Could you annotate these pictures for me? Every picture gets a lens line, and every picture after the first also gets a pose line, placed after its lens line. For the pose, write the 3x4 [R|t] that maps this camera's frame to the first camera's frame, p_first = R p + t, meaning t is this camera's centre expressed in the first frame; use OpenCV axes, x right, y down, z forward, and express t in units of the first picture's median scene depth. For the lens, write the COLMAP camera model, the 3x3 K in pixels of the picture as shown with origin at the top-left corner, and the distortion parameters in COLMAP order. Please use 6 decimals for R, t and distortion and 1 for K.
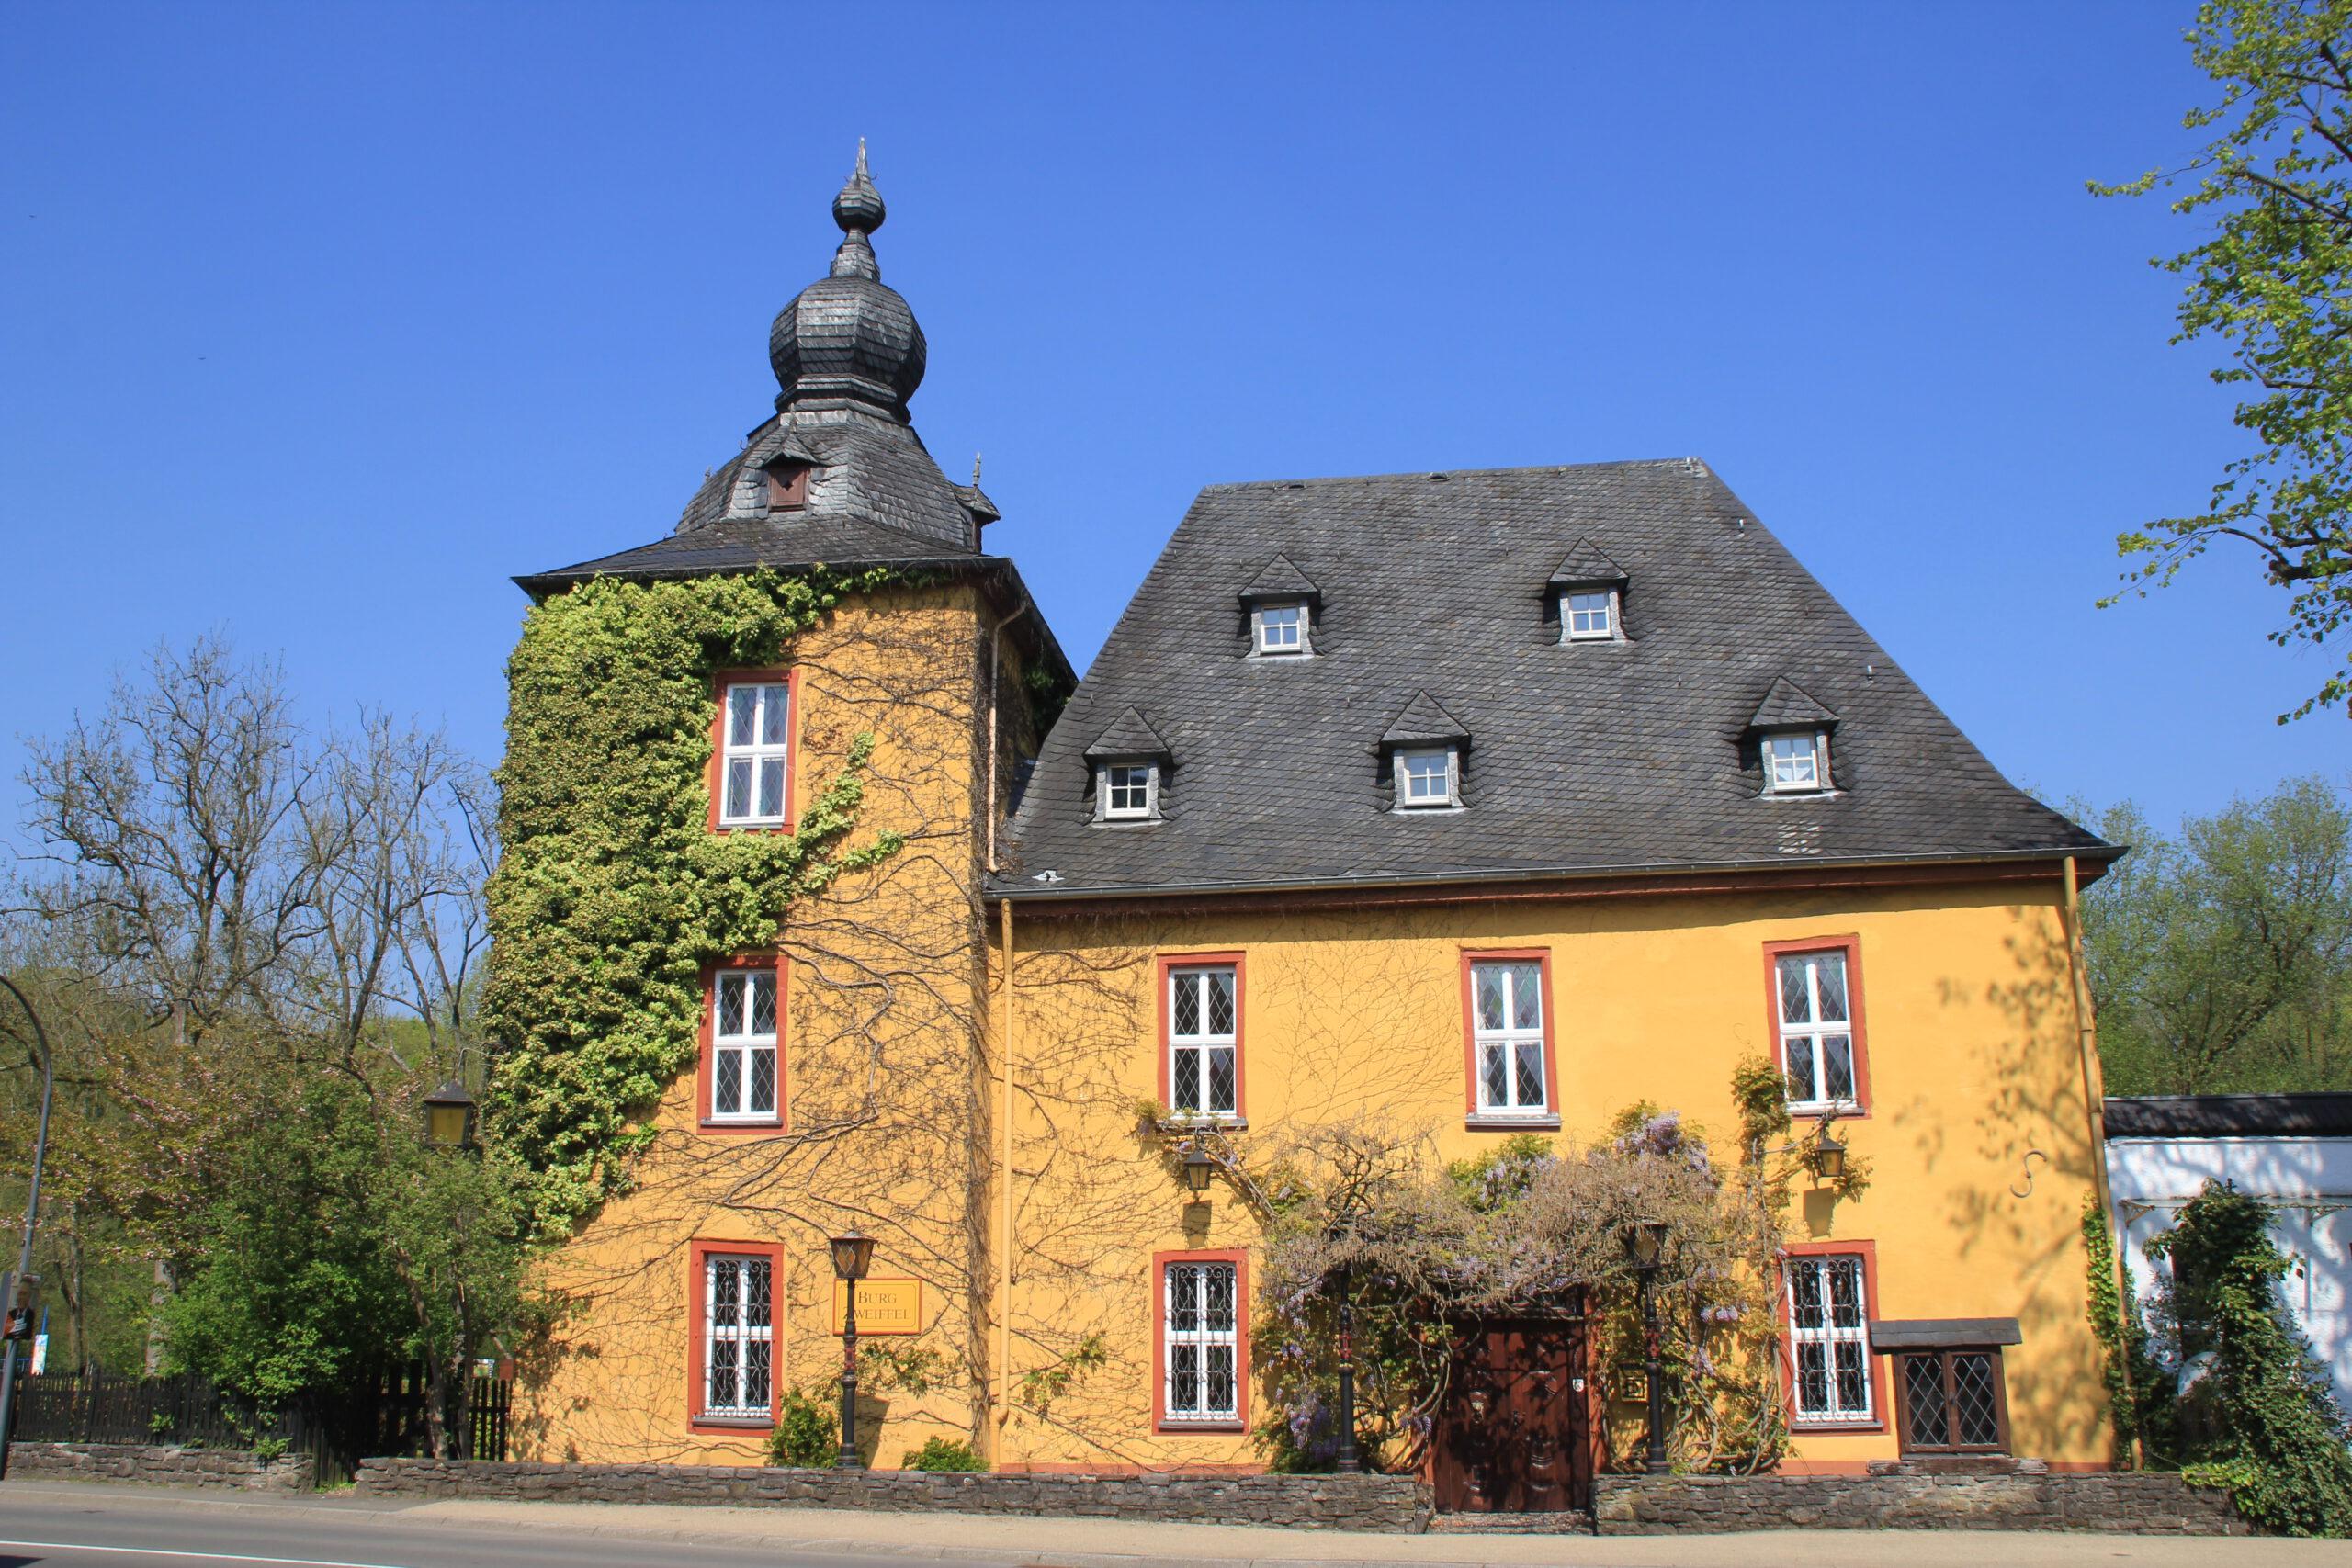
lens RADIAL K [[2118.7, 0, 1176.0], [0, 2118.7, 784.0], [0, 0, 1]] dist [-0.095673, 0.009621]
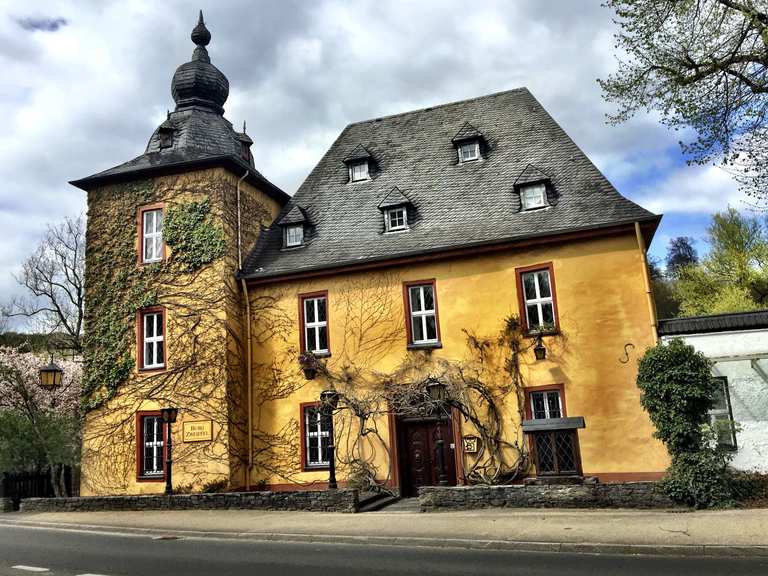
lens RADIAL K [[679.1, 0, 384.7], [0, 679.1, 278.1], [0, 0, 1]] dist [0.057243, 0.007432]
pose [[0.981966, -0.093161, -0.164514, 0.255929], [0.101214, 0.994009, 0.041247, 0.036326], [0.159686, -0.057155, 0.985512, 0.163151]]
